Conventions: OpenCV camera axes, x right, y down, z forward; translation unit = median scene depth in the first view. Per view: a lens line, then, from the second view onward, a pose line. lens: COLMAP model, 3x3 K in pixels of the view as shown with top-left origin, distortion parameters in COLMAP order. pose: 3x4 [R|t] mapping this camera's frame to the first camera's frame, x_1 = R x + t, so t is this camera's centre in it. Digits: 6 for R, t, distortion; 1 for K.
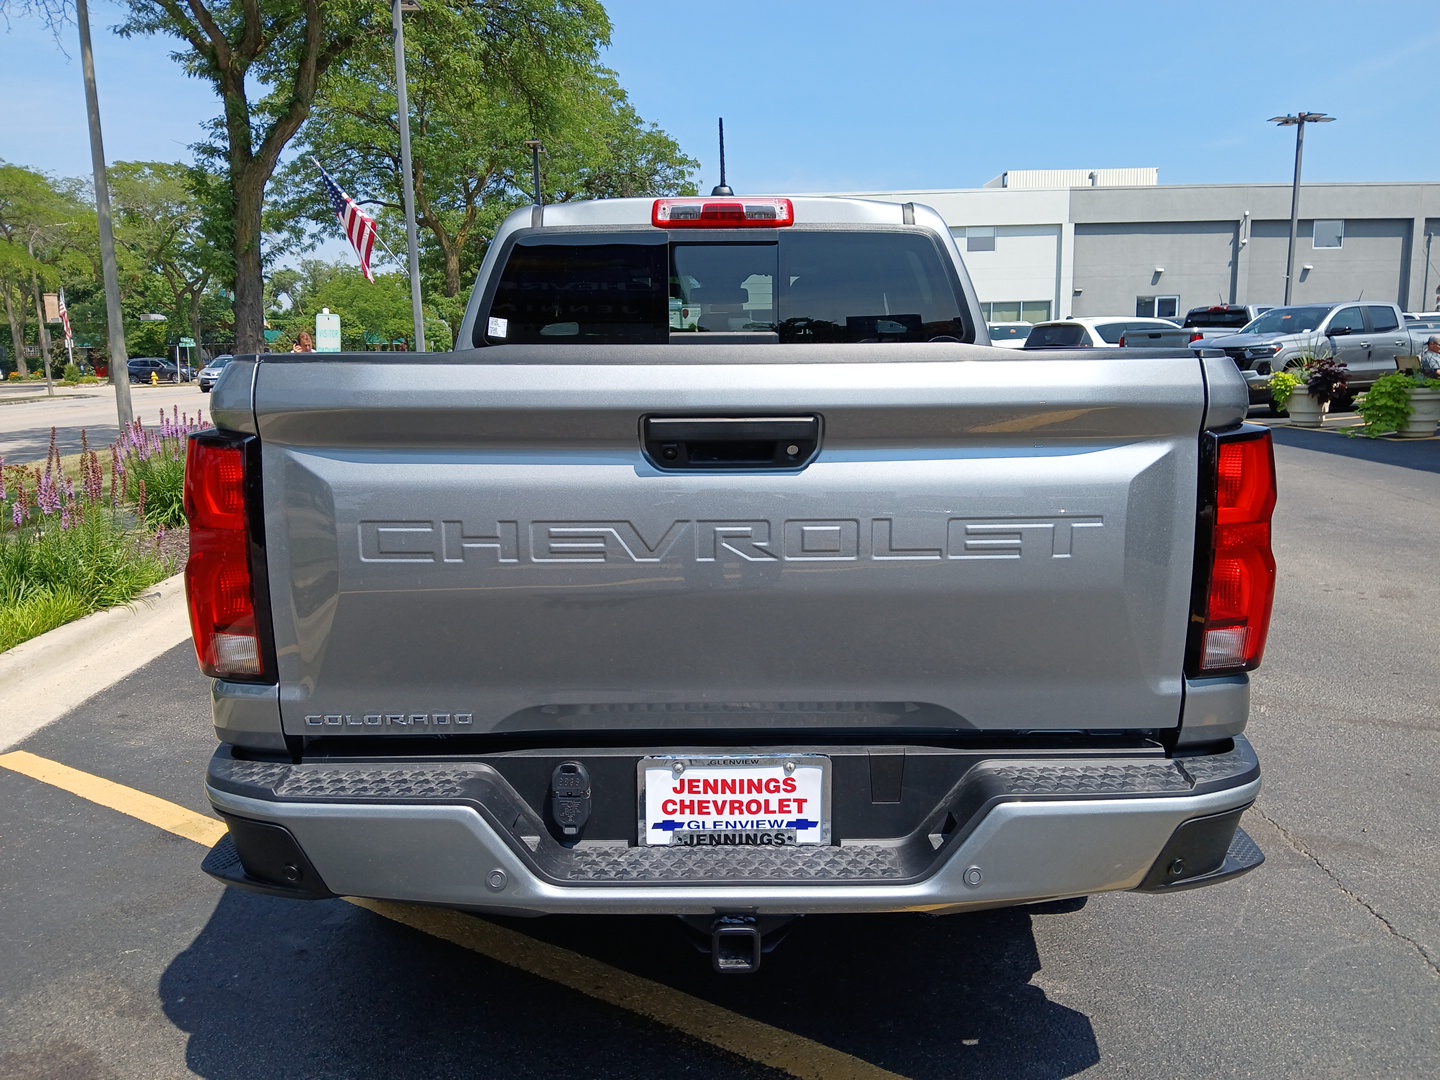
lens RADIAL K [[1168.7, 0, 722.7], [0, 1168.7, 539.9], [0, 0, 1]] dist [0.024640, -0.057387]
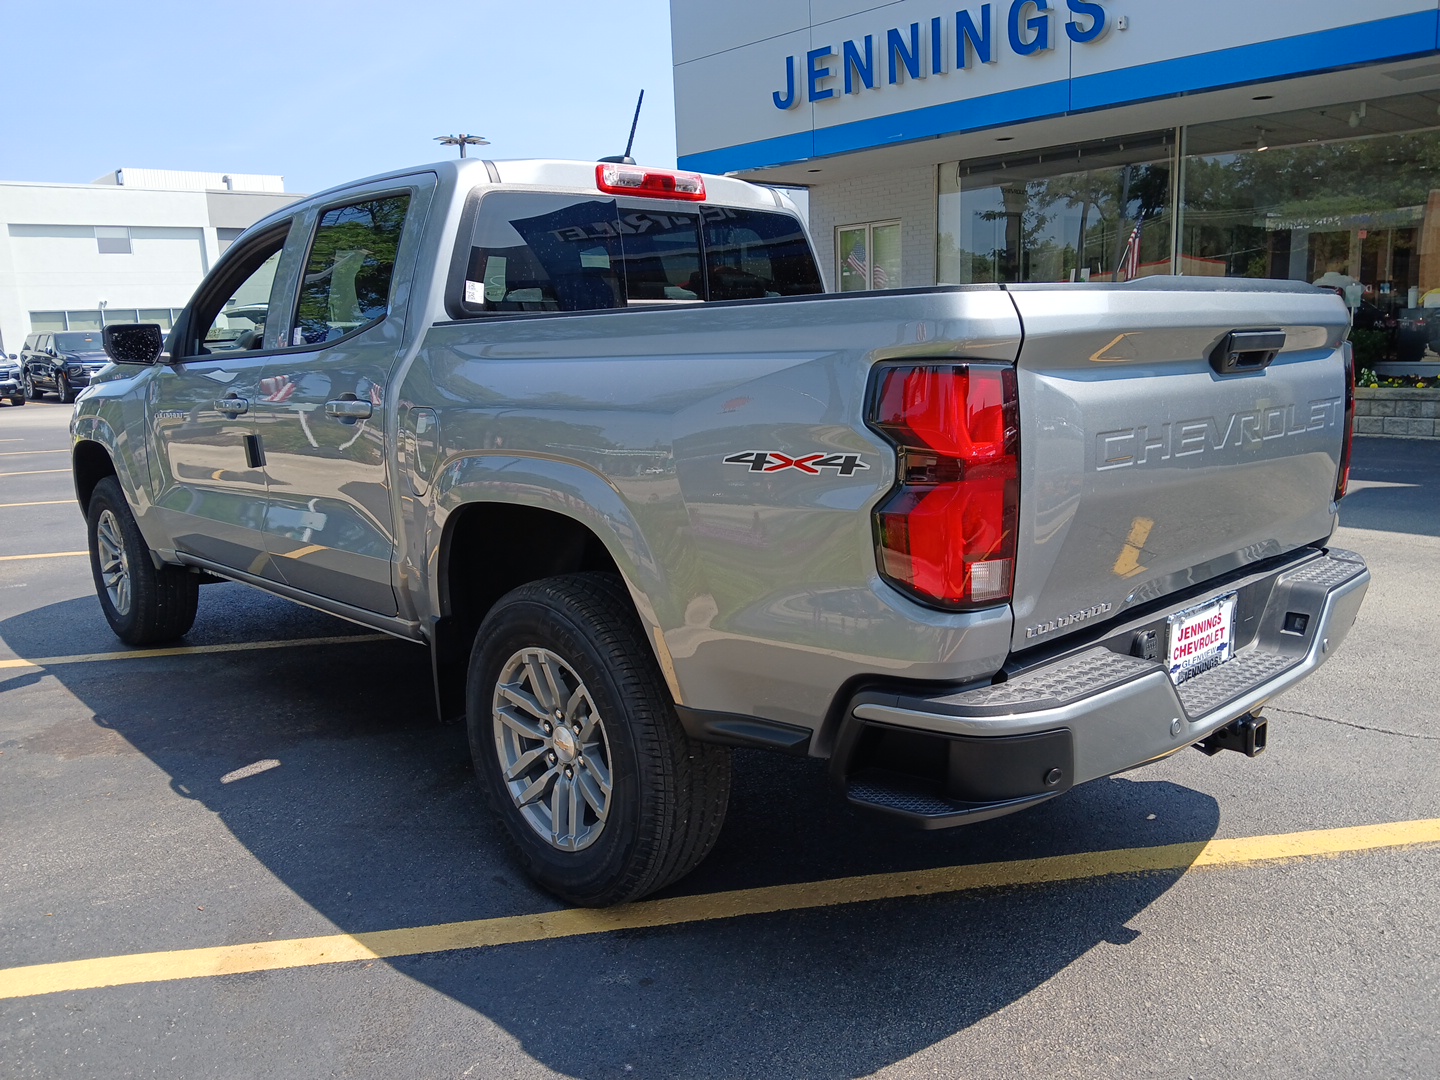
lens RADIAL K [[1168.7, 0, 725.5], [0, 1168.7, 546.5], [0, 0, 1]] dist [0.024640, -0.057387]
pose [[0.729335, -0.134727, 0.670760, -0.674842], [0.137832, 0.989251, 0.048830, -0.006334], [-0.670129, 0.056839, 0.740066, 0.216989]]
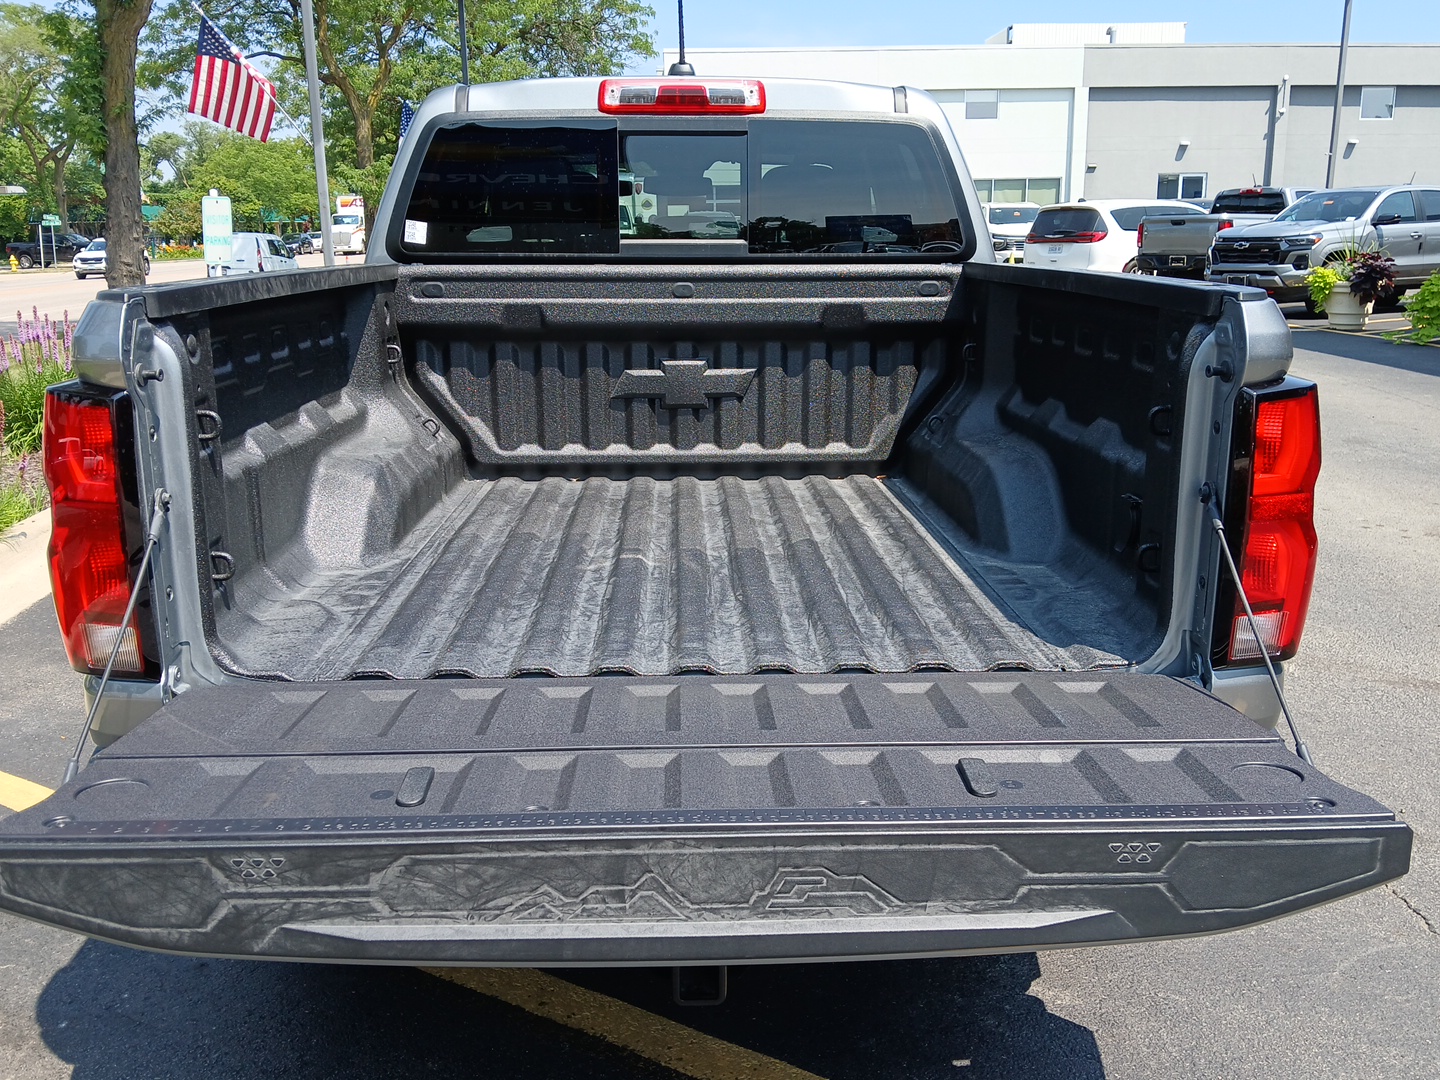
lens RADIAL K [[1341.0, 0, 726.3], [0, 1341.0, 543.4], [0, 0, 1]] dist [-0.007883, 0.000000]
pose [[0.999469, -0.002083, 0.032511, -0.000157], [-0.000171, 0.997603, 0.069190, -0.023940], [-0.032577, -0.069159, 0.997074, 0.010915]]
